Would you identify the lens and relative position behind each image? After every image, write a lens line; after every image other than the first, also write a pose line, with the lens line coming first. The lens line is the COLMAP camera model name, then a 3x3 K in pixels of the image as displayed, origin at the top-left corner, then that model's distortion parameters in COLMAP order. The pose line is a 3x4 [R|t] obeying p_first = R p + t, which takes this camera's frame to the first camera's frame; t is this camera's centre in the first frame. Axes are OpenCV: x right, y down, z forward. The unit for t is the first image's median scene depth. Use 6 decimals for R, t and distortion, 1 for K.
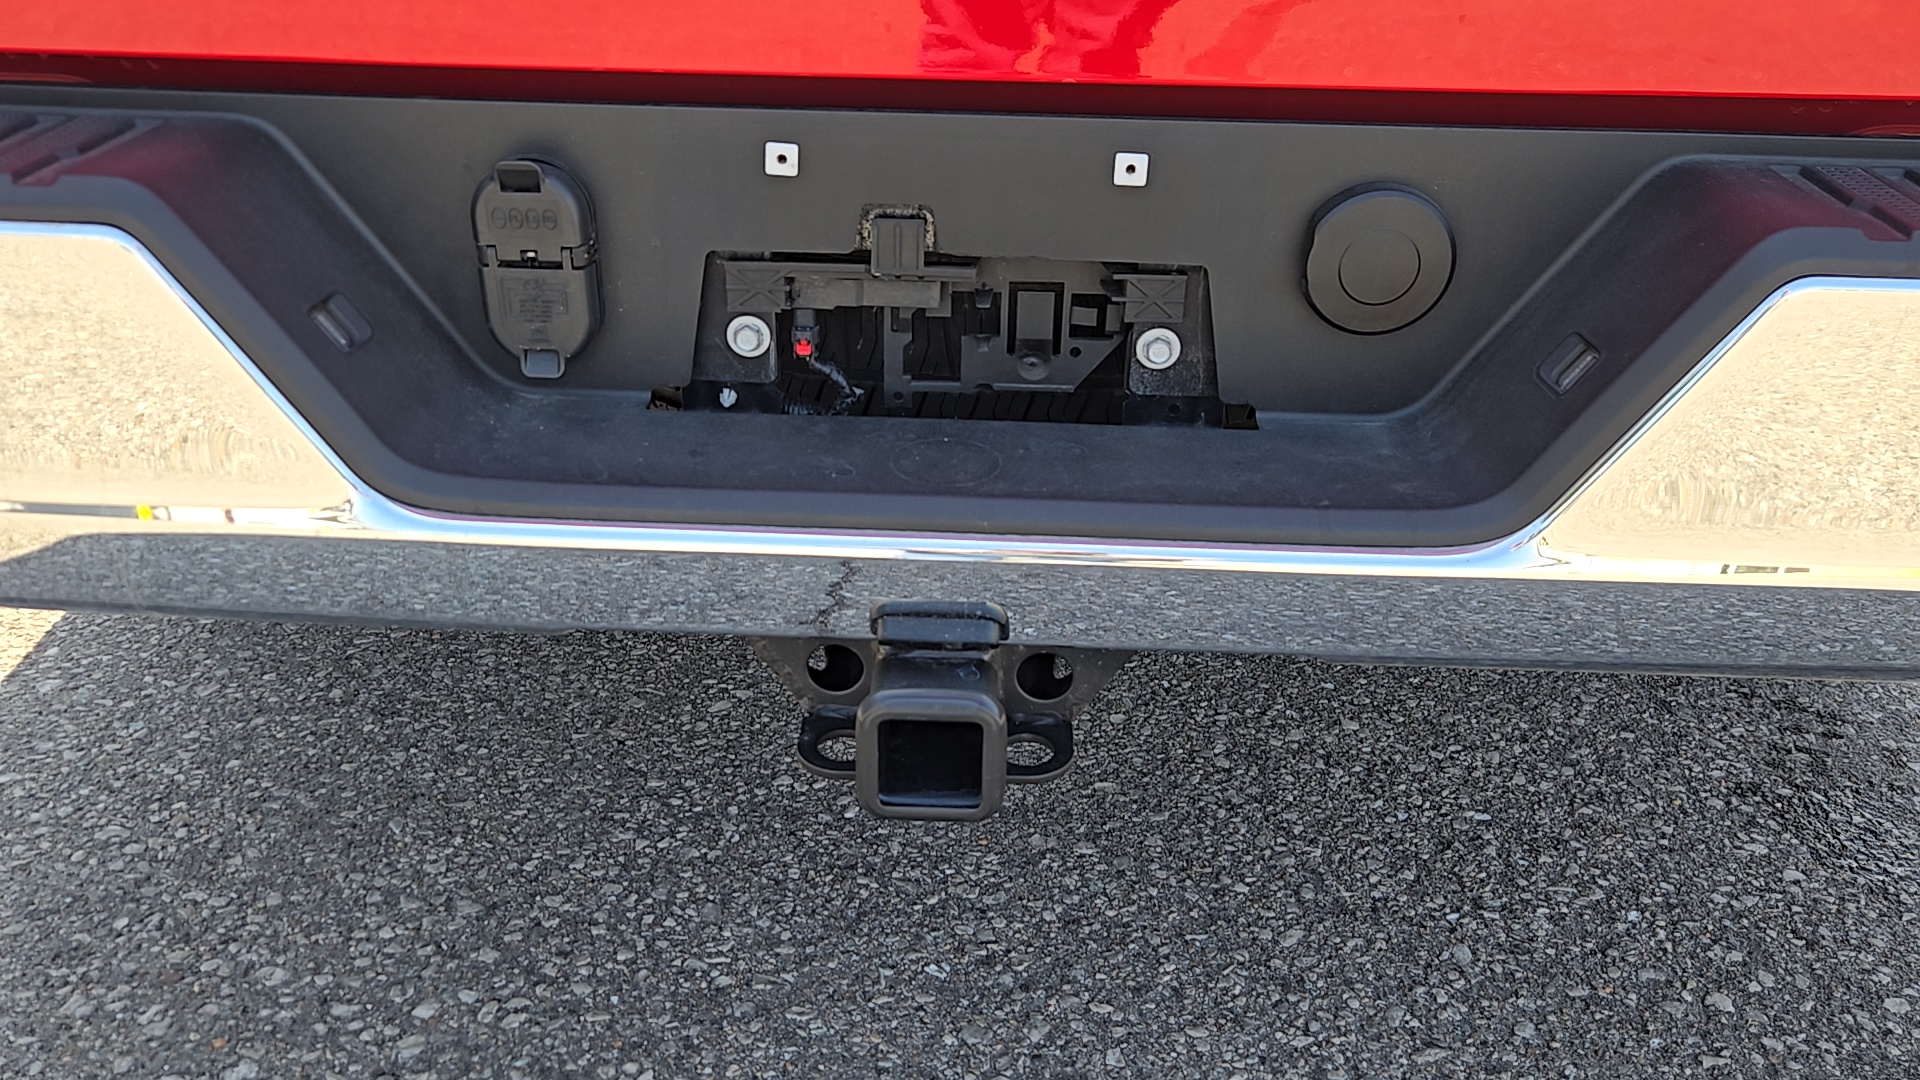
lens RADIAL K [[1603.2, 0, 955.4], [0, 1603.2, 545.5], [0, 0, 1]] dist [0.011594, -0.008123]
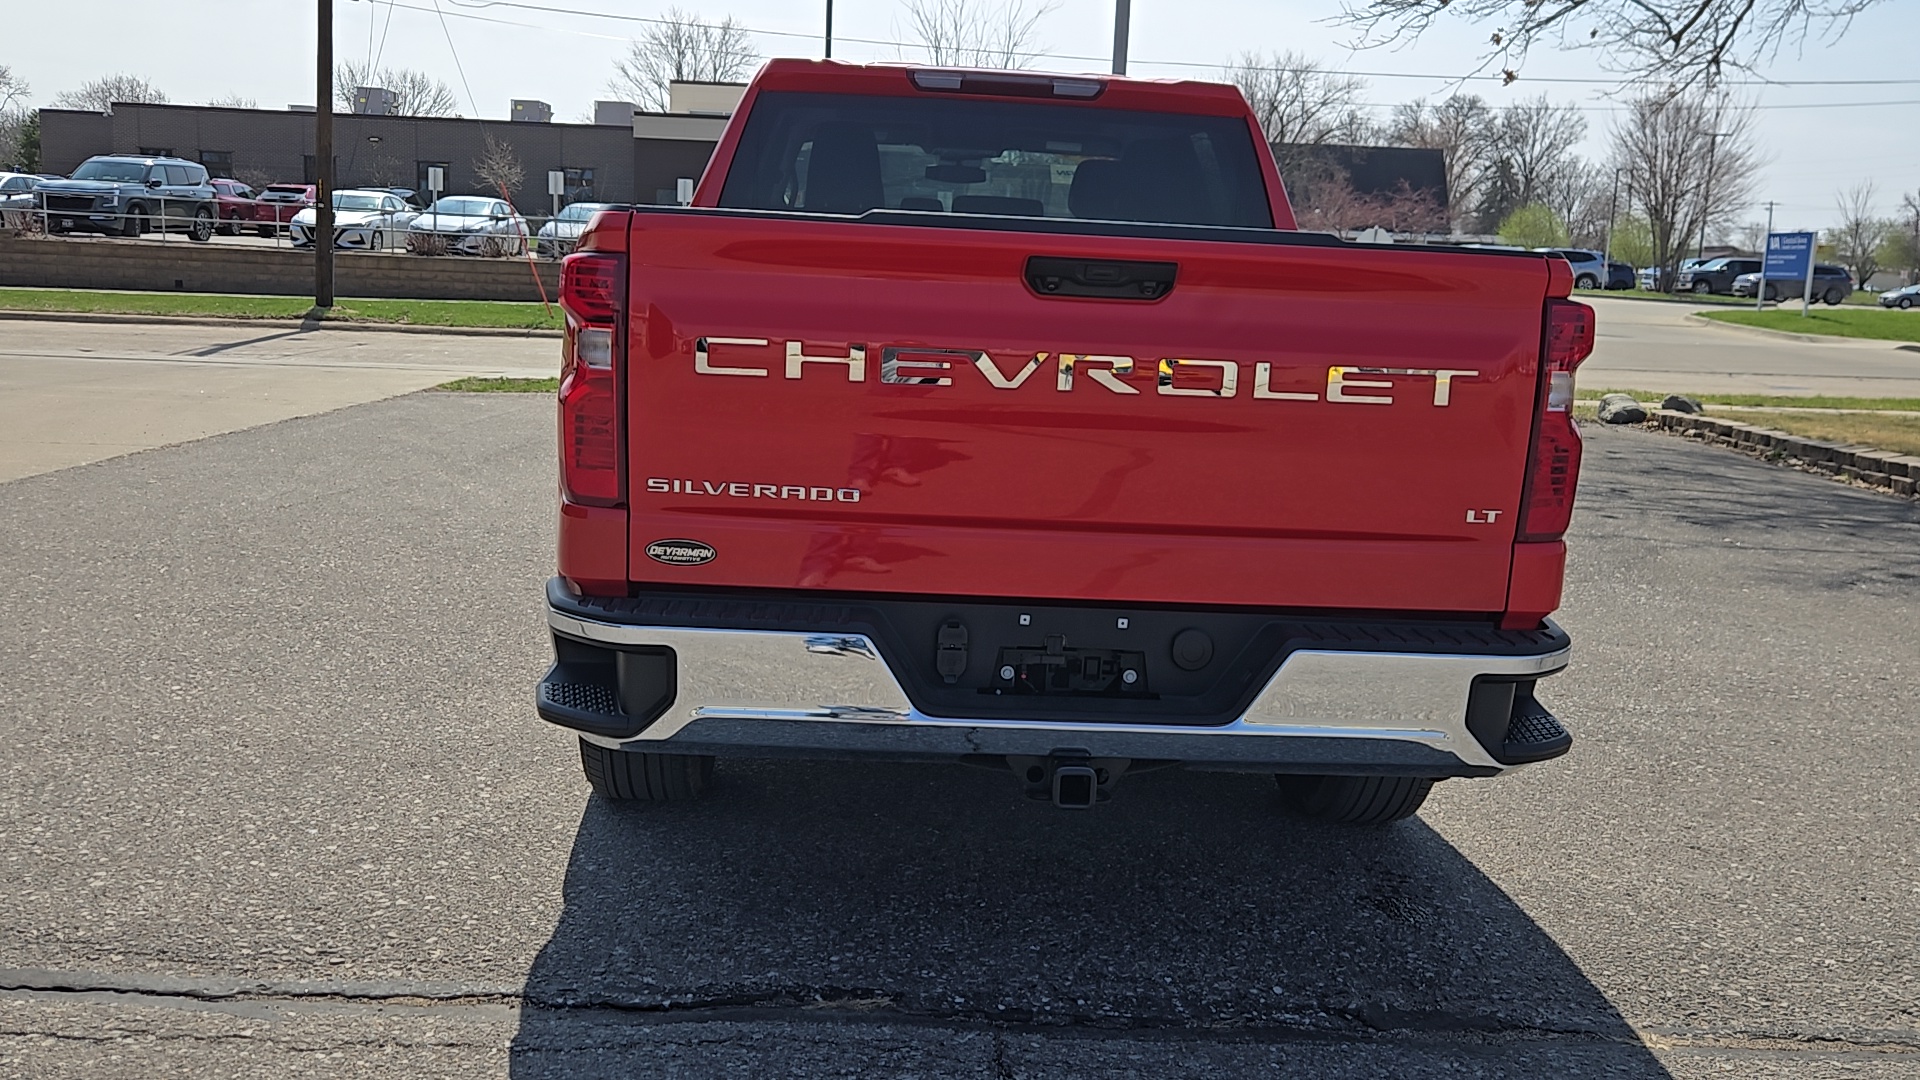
lens RADIAL K [[1603.2, 0, 975.5], [0, 1603.2, 521.0], [0, 0, 1]] dist [0.011594, -0.008123]
pose [[0.992698, 0.016500, 0.119493, -0.588792], [0.022319, 0.948373, -0.316371, 0.611403], [-0.118544, 0.316728, 0.941080, -2.178216]]
